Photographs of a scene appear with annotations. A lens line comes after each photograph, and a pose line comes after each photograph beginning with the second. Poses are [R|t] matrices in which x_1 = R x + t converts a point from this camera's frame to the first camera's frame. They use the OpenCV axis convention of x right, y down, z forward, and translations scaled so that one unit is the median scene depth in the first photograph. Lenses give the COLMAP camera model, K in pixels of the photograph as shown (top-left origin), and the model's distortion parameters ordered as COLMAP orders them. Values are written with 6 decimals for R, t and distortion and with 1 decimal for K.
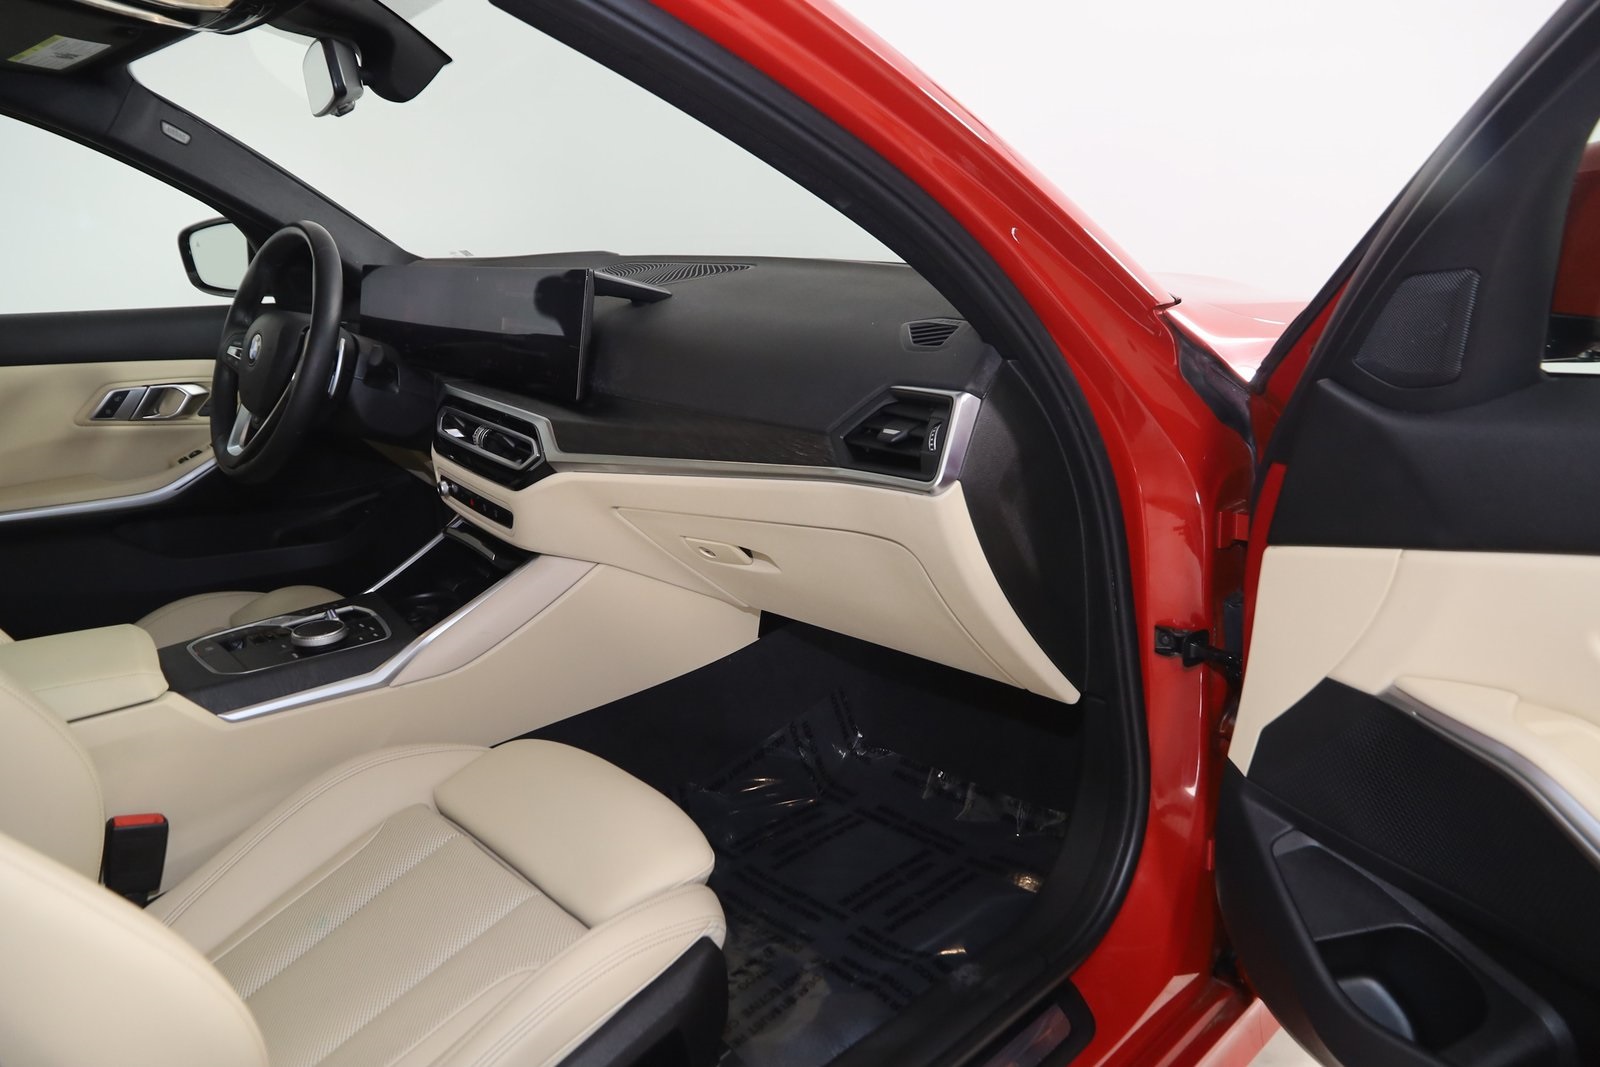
lens RADIAL K [[1129.6, 0, 805.1], [0, 1129.6, 517.3], [0, 0, 1]] dist [-0.121609, 0.080086]
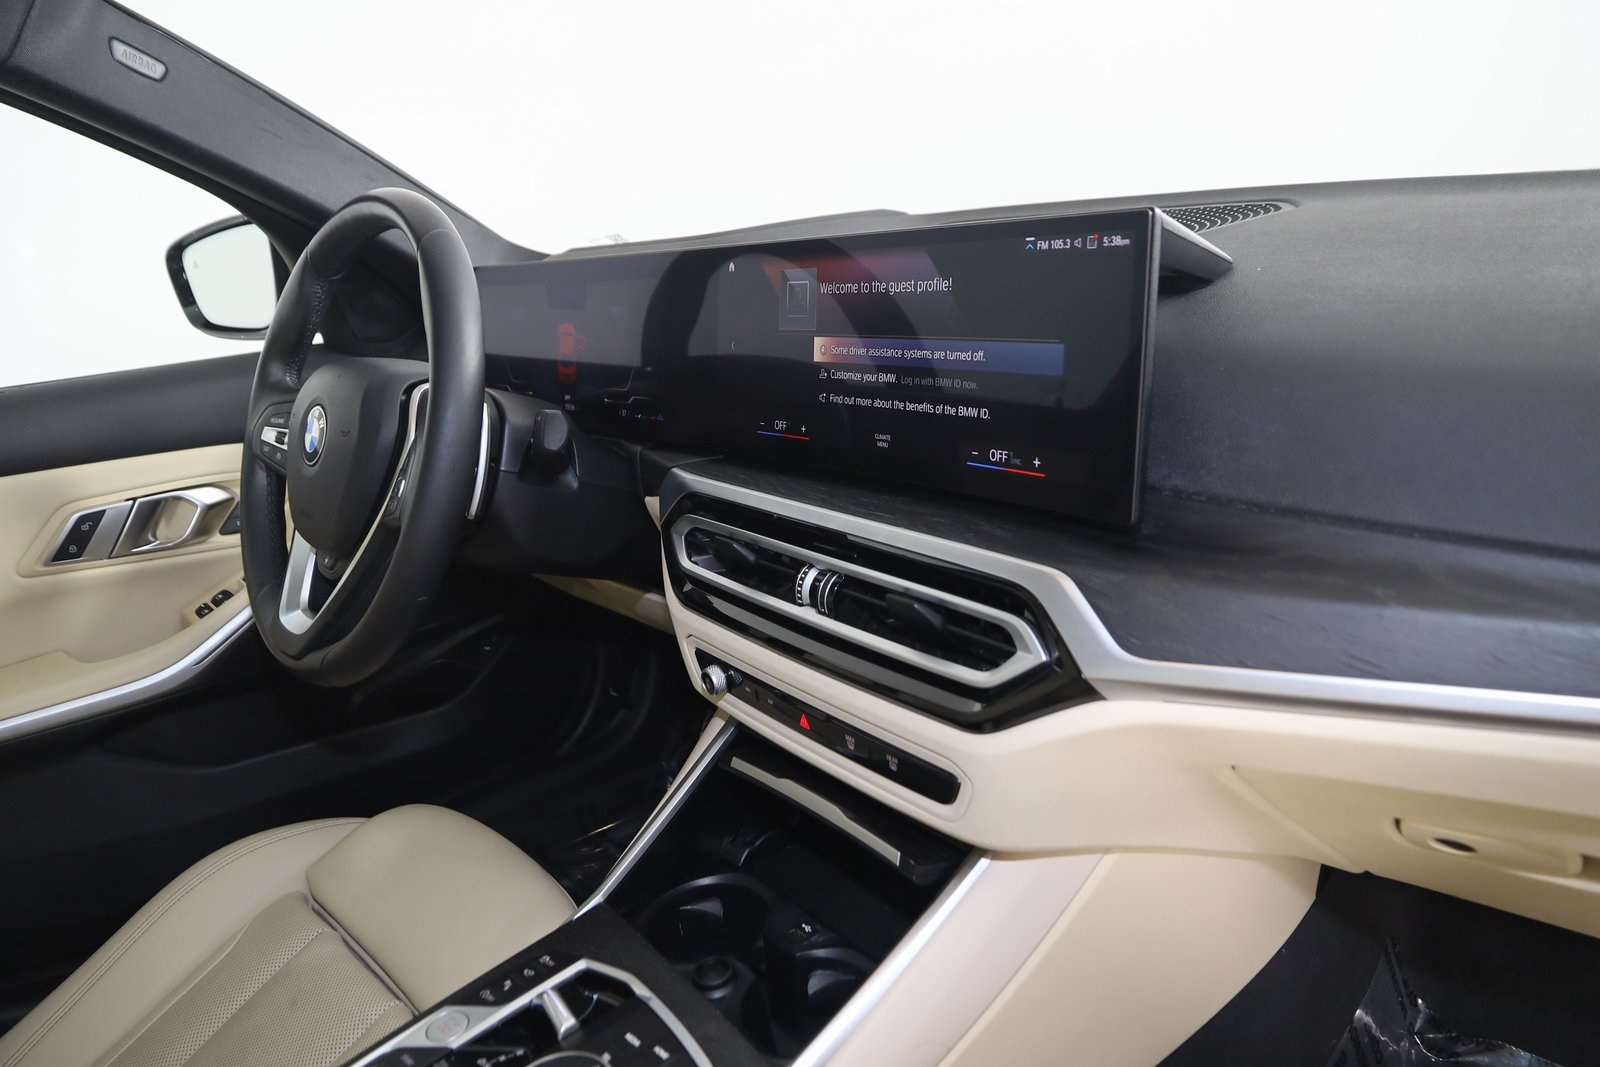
lens RADIAL K [[1129.6, 0, 805.1], [0, 1129.6, 517.3], [0, 0, 1]] dist [-0.121609, 0.080086]
pose [[0.996287, -0.084065, -0.018570, -0.255675], [0.084198, 0.996428, 0.006527, -0.096207], [0.017955, -0.008066, 0.999806, 0.464350]]
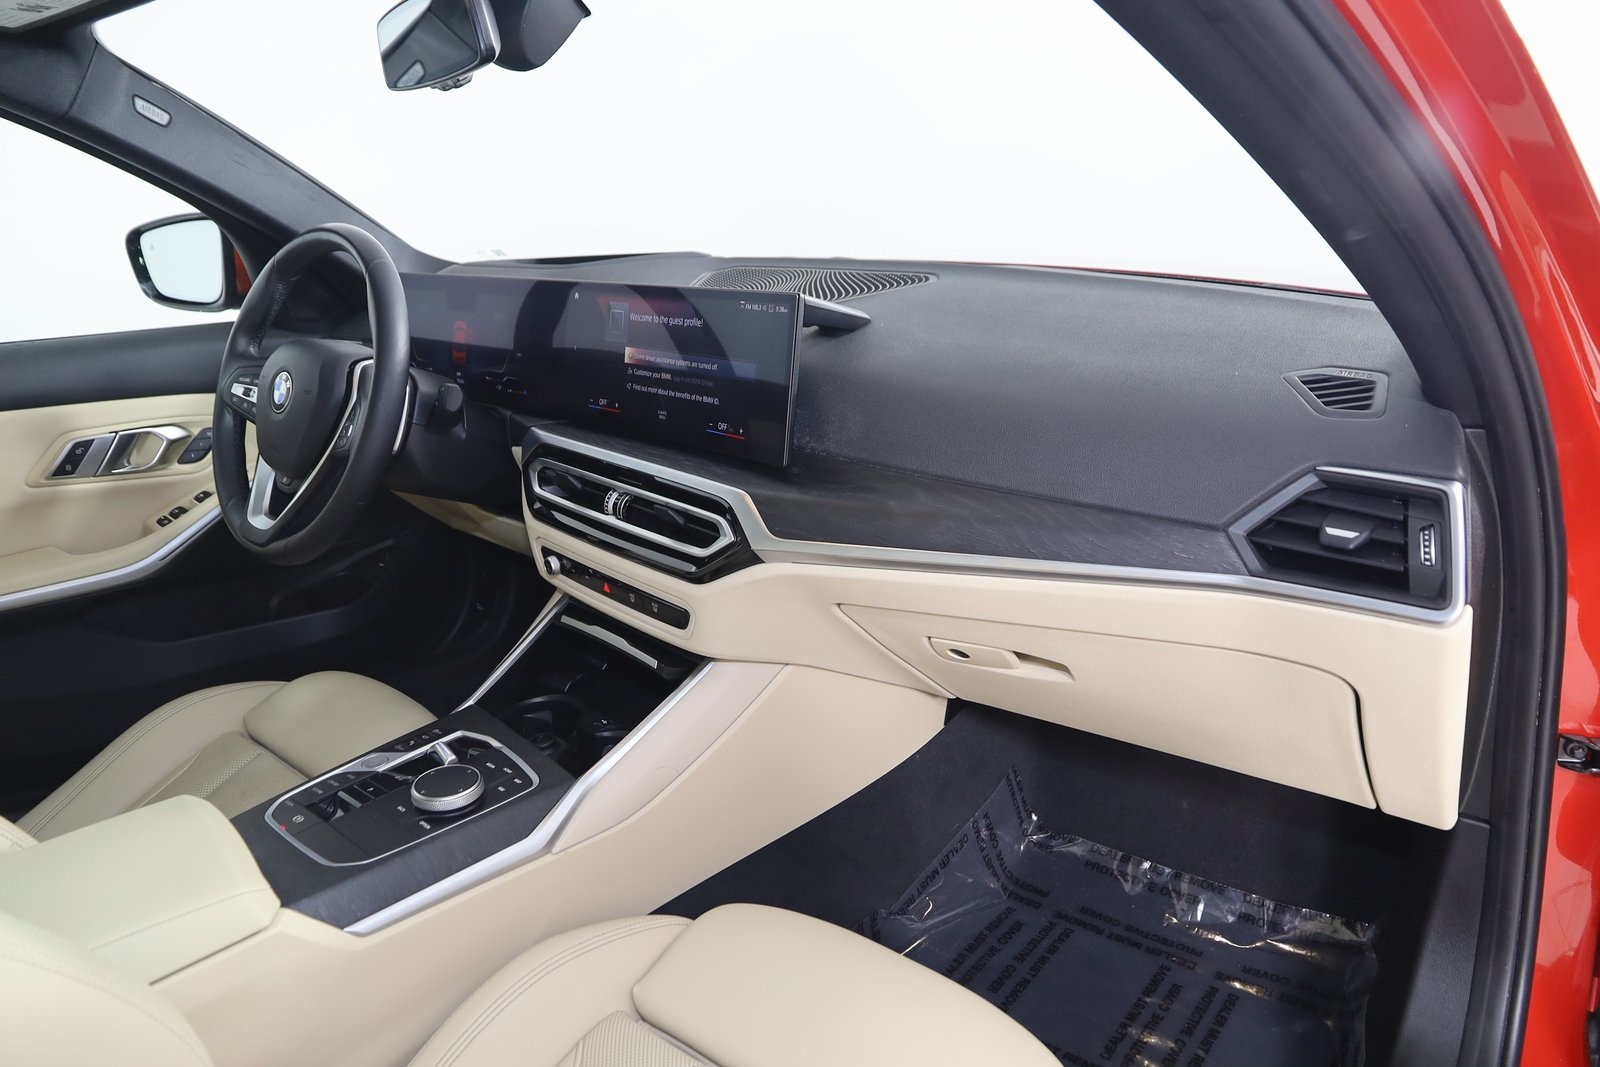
lens RADIAL K [[1129.6, 0, 805.1], [0, 1129.6, 517.3], [0, 0, 1]] dist [-0.121609, 0.080086]
pose [[0.994567, -0.041141, 0.095624, -0.211925], [0.038234, 0.998755, 0.032030, -0.075221], [-0.096823, -0.028200, 0.994902, 0.187053]]
